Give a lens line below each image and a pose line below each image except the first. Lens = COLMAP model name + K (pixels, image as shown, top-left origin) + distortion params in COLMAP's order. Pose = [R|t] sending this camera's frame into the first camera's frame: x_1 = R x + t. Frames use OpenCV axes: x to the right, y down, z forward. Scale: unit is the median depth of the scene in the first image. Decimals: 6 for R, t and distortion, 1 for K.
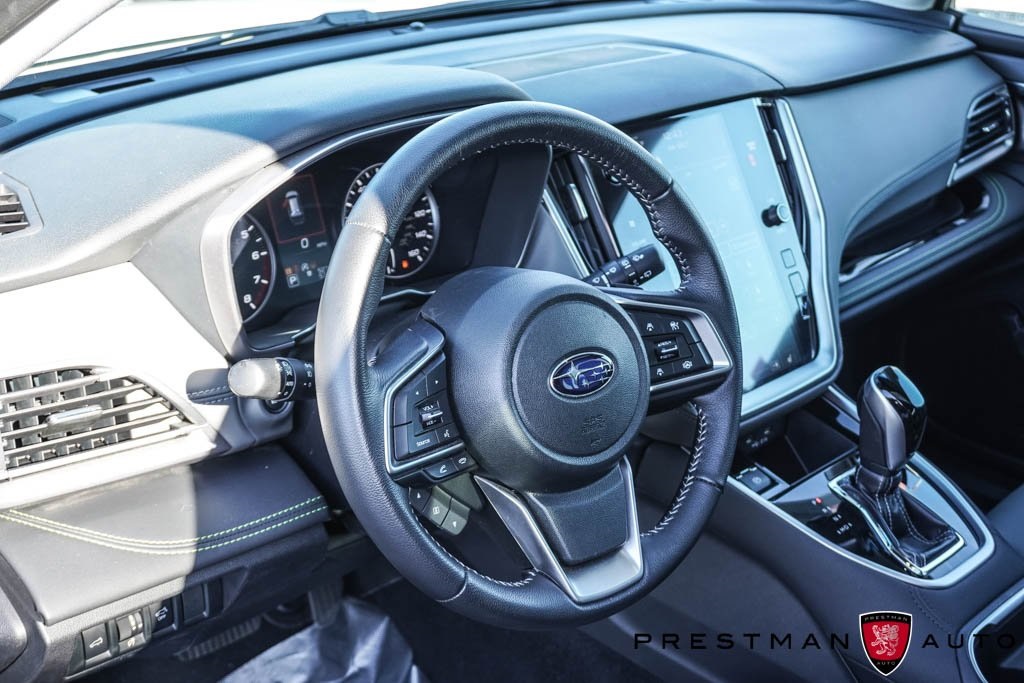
lens RADIAL K [[1396.5, 0, 512.0], [0, 1396.5, 341.5], [0, 0, 1]] dist [-0.006258, -0.005560]
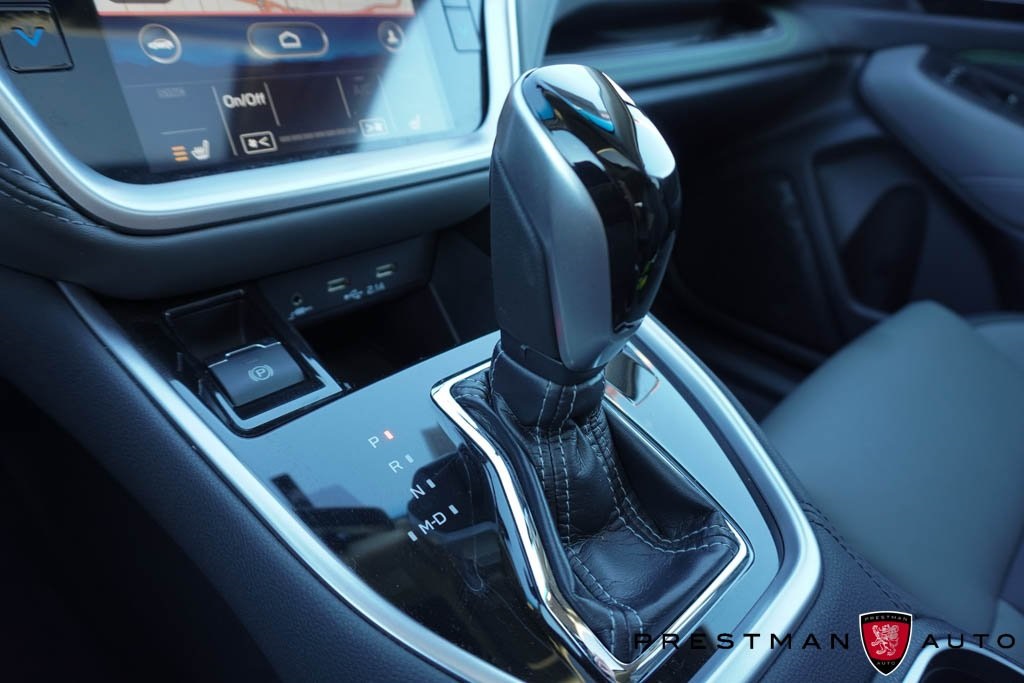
lens RADIAL K [[735.7, 0, 512.0], [0, 735.7, 341.5], [0, 0, 1]] dist [-0.008893, -0.002989]
pose [[0.996969, 0.053404, 0.056582, 0.238552], [-0.059014, 0.992968, 0.102623, 0.065131], [-0.050704, -0.105651, 0.993110, 0.793051]]
